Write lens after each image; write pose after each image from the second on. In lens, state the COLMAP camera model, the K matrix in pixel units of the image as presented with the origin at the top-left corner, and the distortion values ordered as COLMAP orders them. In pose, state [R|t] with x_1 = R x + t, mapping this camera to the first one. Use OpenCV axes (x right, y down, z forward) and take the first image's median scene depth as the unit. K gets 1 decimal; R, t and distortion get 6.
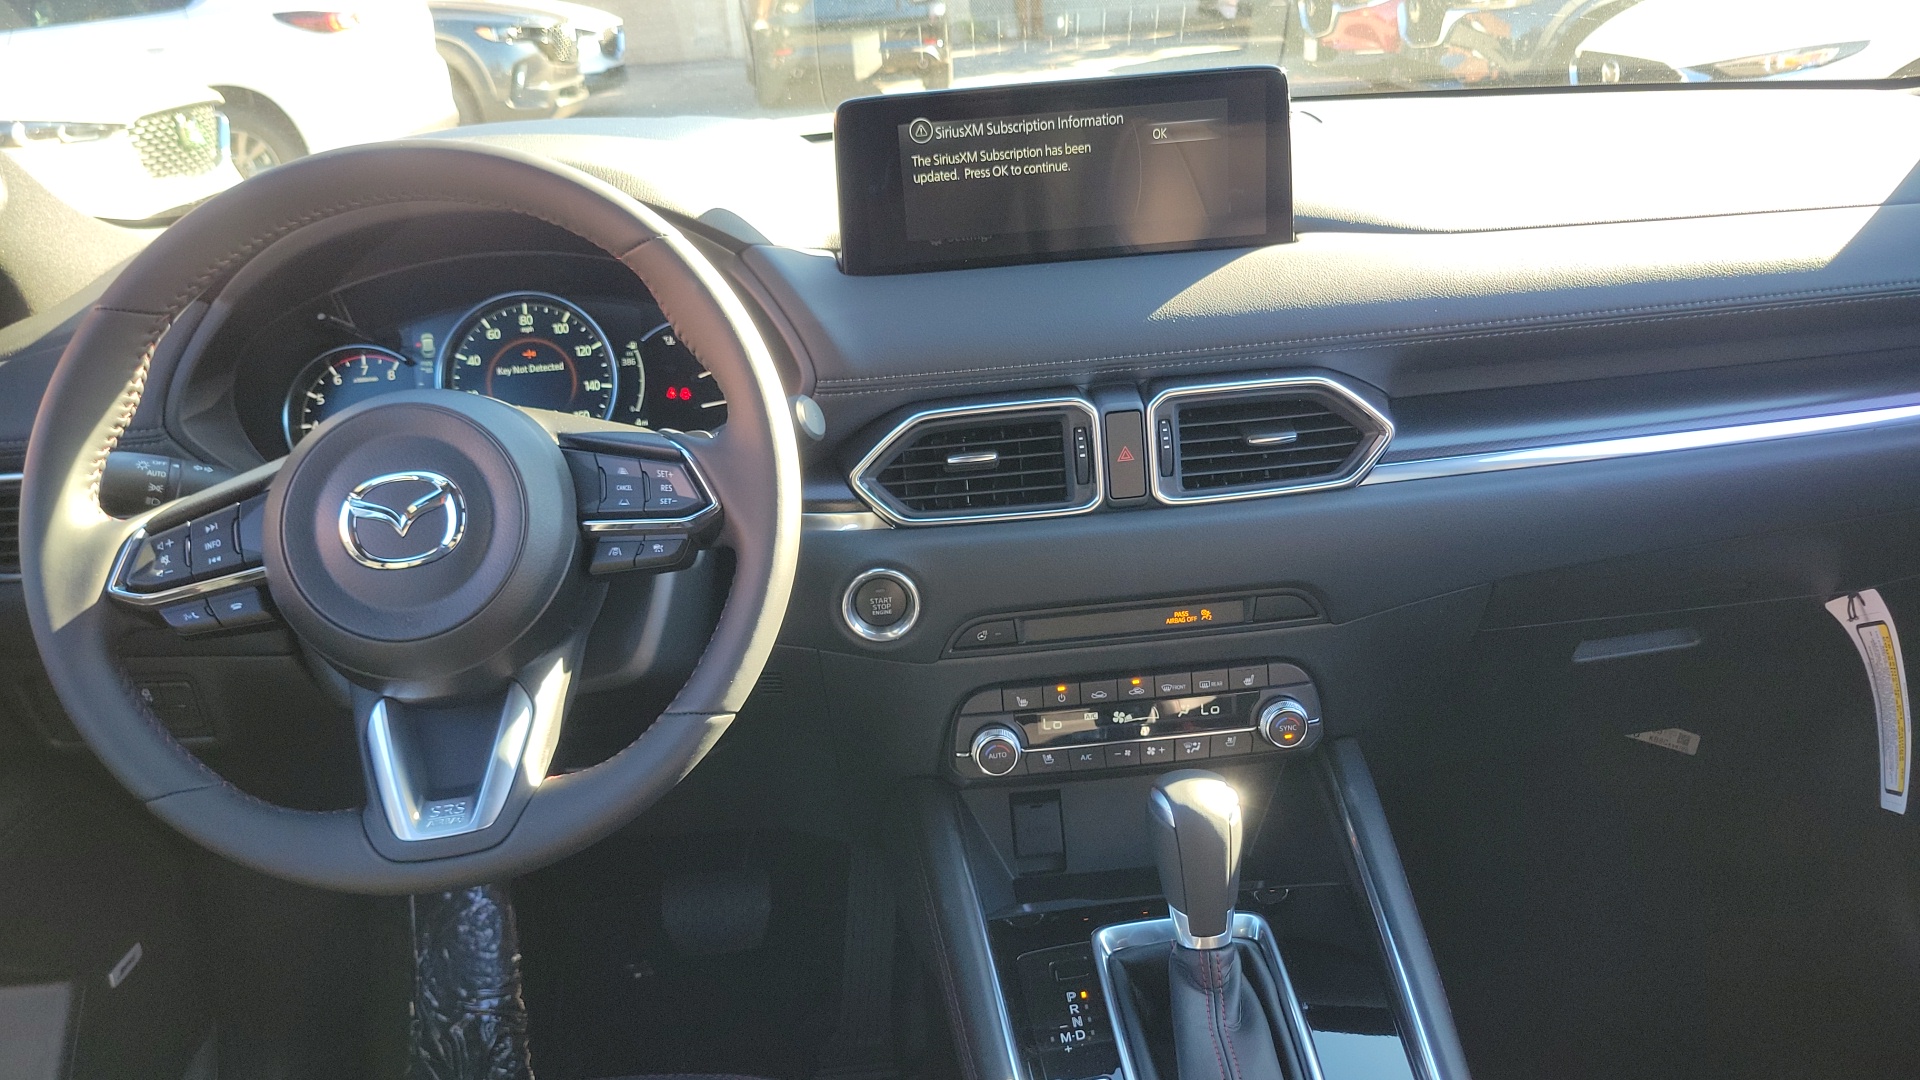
lens RADIAL K [[1415.6, 0, 975.9], [0, 1415.6, 557.9], [0, 0, 1]] dist [0.007900, -0.010410]
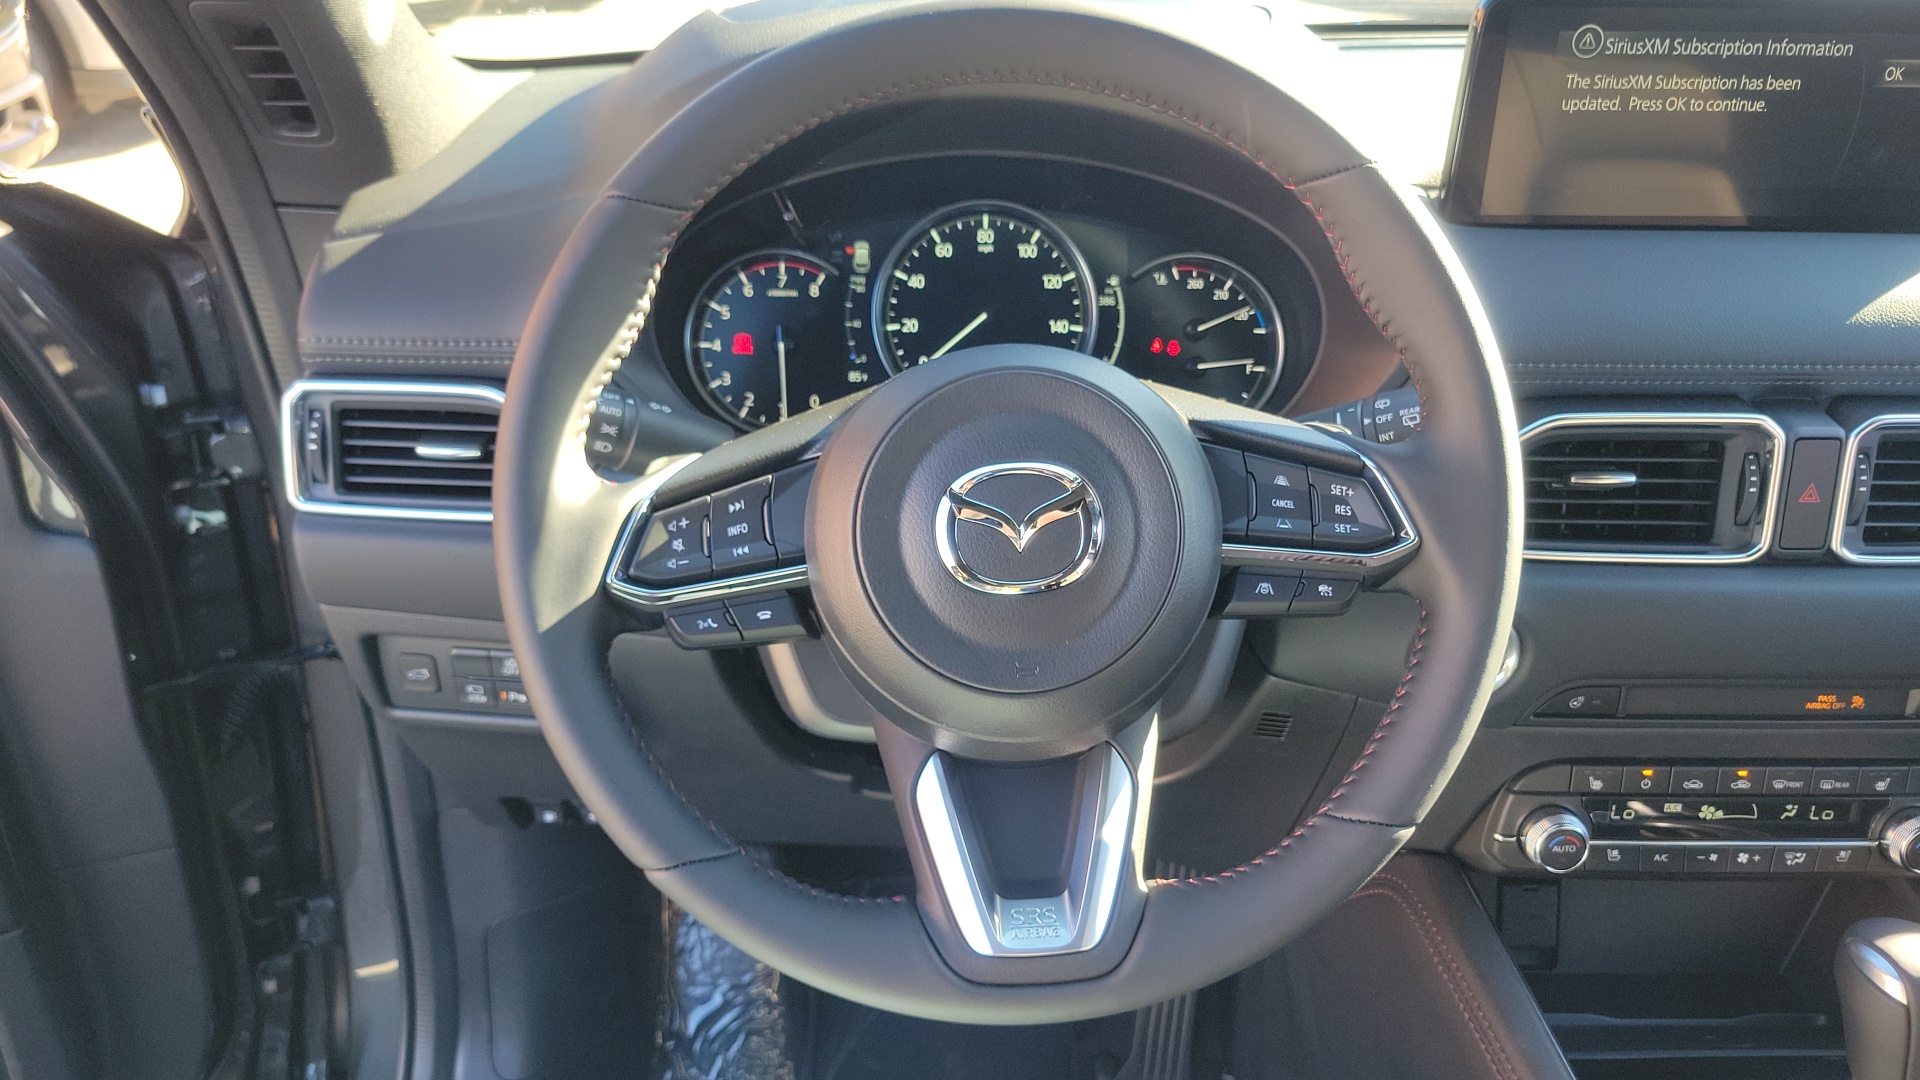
lens RADIAL K [[1415.6, 0, 951.4], [0, 1415.6, 567.3], [0, 0, 1]] dist [0.007900, -0.010410]
pose [[0.995122, 0.097446, -0.015372, -0.336382], [-0.095962, 0.992308, 0.078212, -0.047846], [0.022875, -0.076355, 0.996818, 0.210628]]
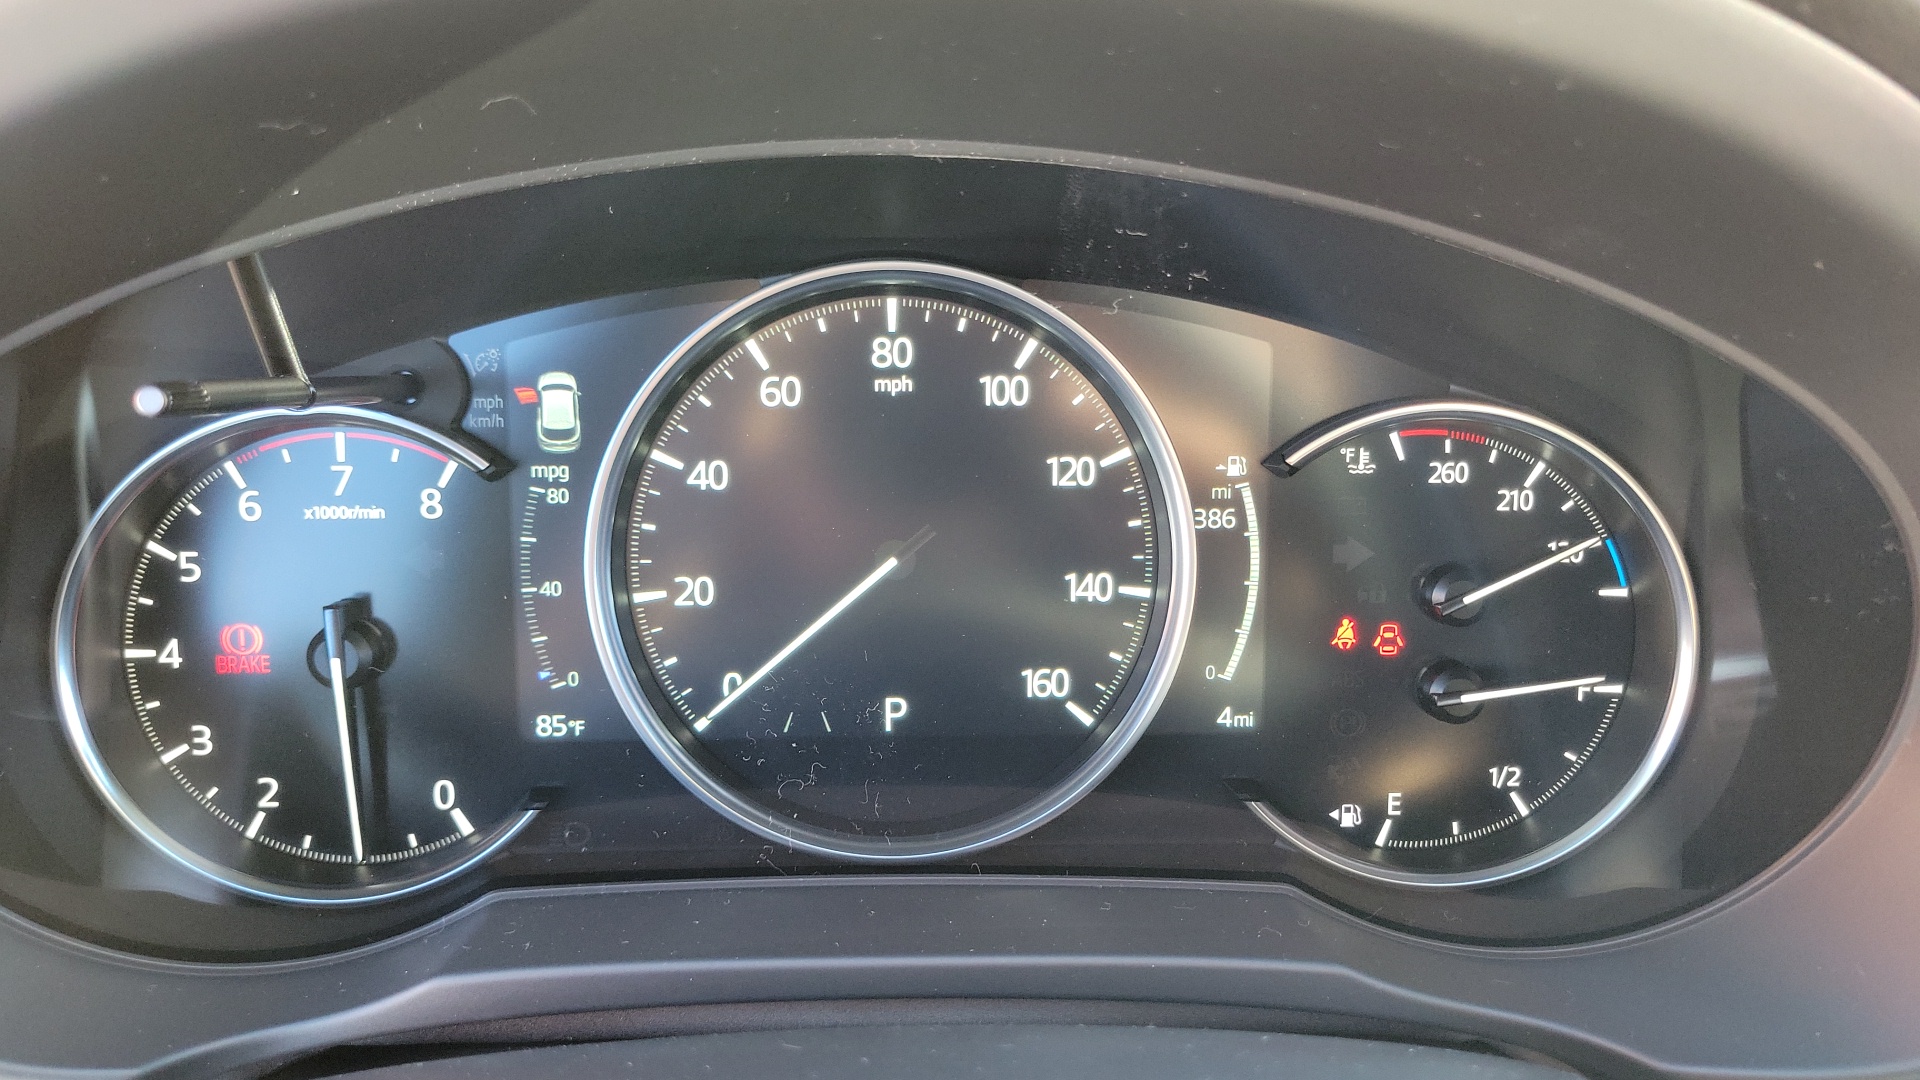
lens RADIAL K [[1415.6, 0, 941.4], [0, 1415.6, 531.9], [0, 0, 1]] dist [0.007900, -0.010410]
pose [[0.996062, 0.088554, 0.004288, -0.335354], [-0.088460, 0.989449, 0.114737, -0.181860], [0.005918, -0.114665, 0.993387, 0.770467]]
